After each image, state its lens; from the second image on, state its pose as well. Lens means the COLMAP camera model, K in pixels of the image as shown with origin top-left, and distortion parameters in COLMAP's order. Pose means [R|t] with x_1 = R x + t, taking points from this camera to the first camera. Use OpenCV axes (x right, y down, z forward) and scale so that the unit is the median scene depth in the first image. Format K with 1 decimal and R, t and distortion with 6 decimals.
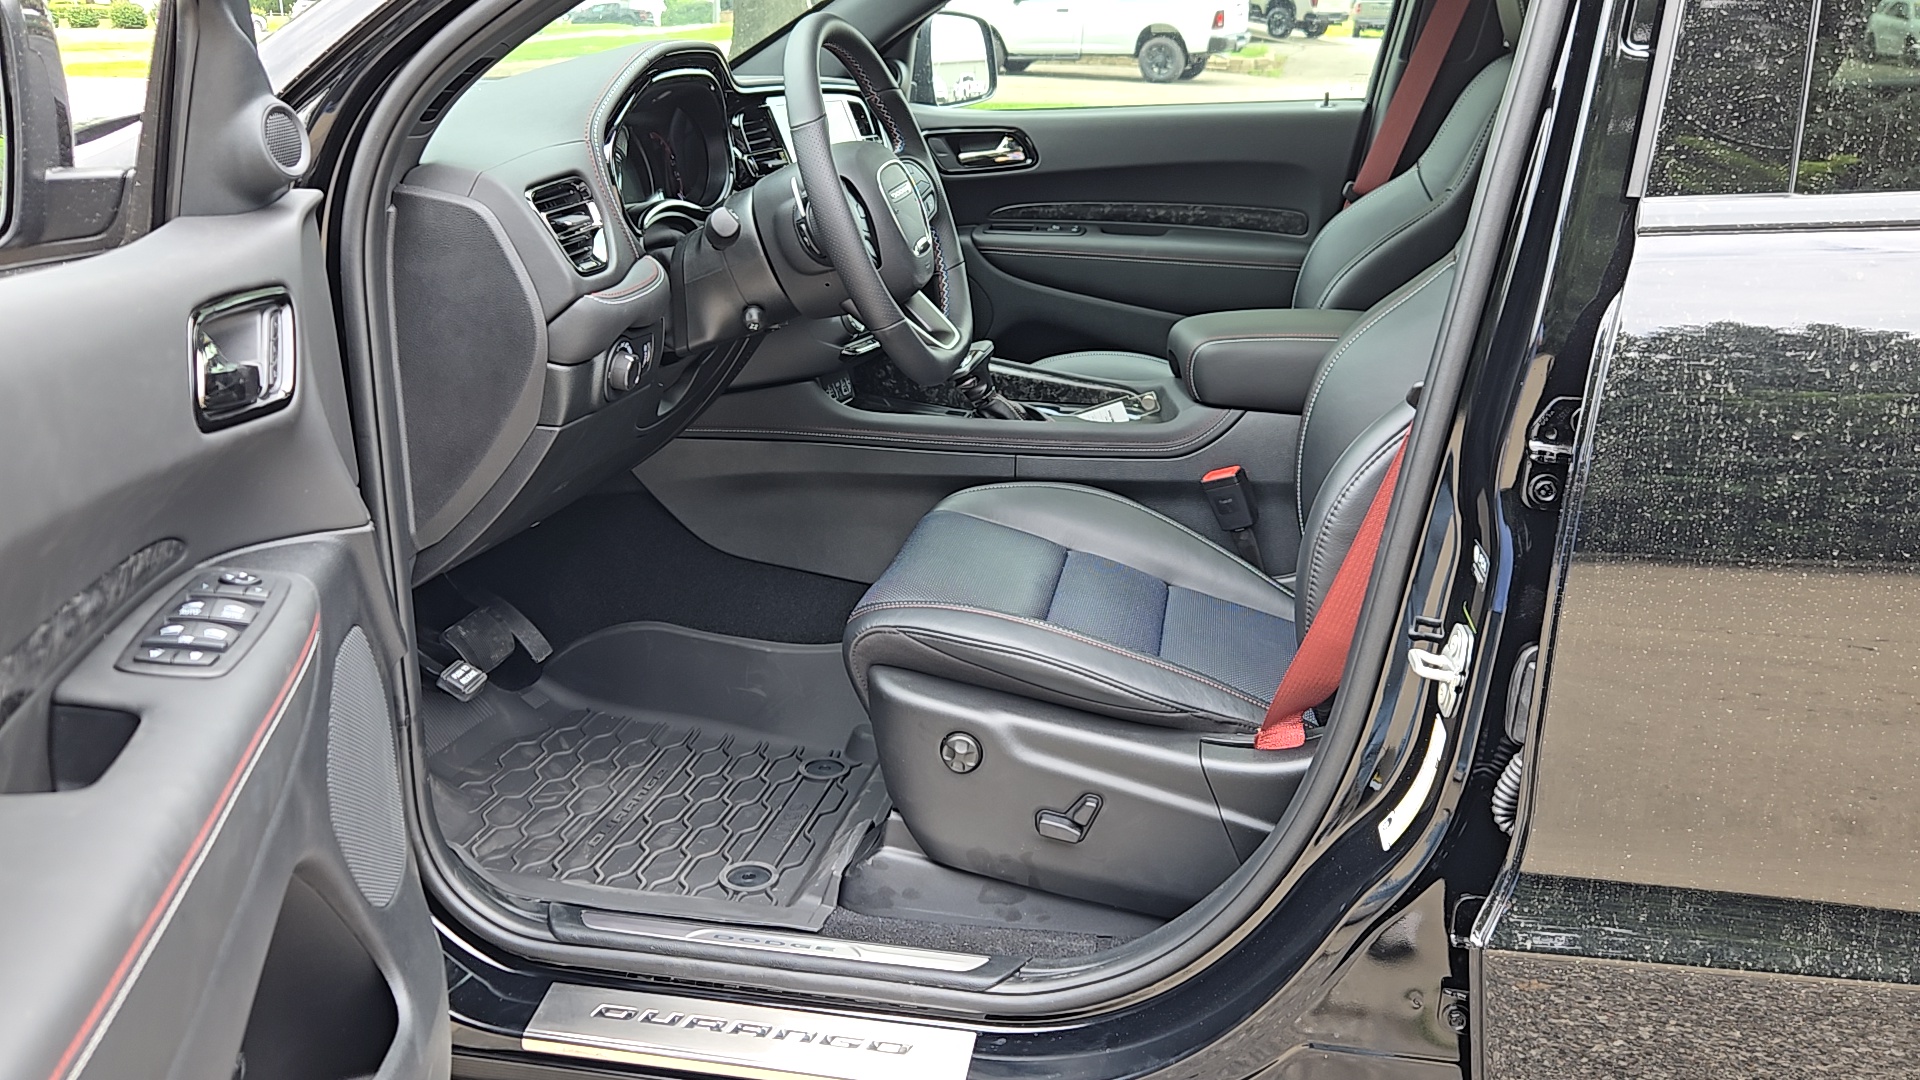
lens RADIAL K [[1610.8, 0, 918.8], [0, 1610.8, 528.4], [0, 0, 1]] dist [0.006989, 0.001893]
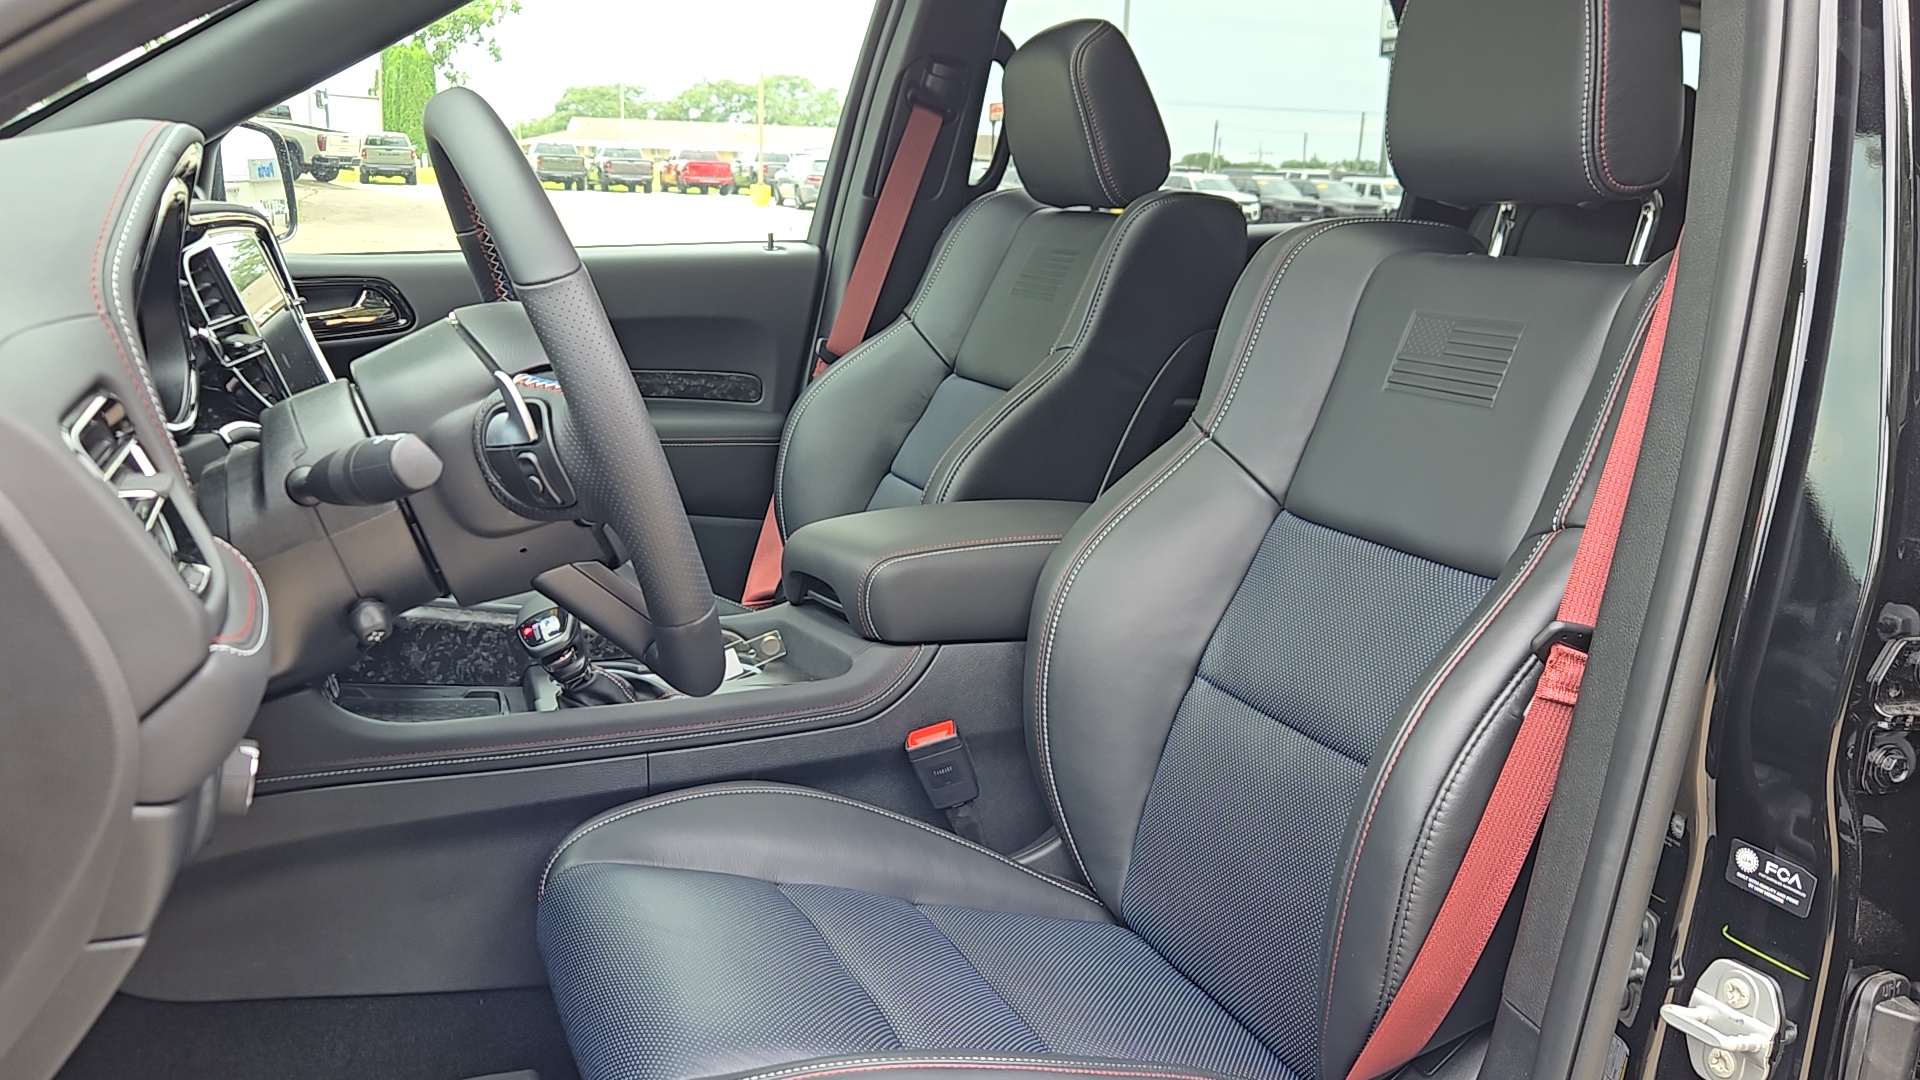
lens RADIAL K [[1610.8, 0, 952.6], [0, 1610.8, 550.6], [0, 0, 1]] dist [0.006989, 0.001893]
pose [[0.820685, -0.100148, 0.562536, -0.268986], [0.141168, 0.989538, -0.029784, -0.119479], [-0.553668, 0.103855, 0.826236, 0.474413]]
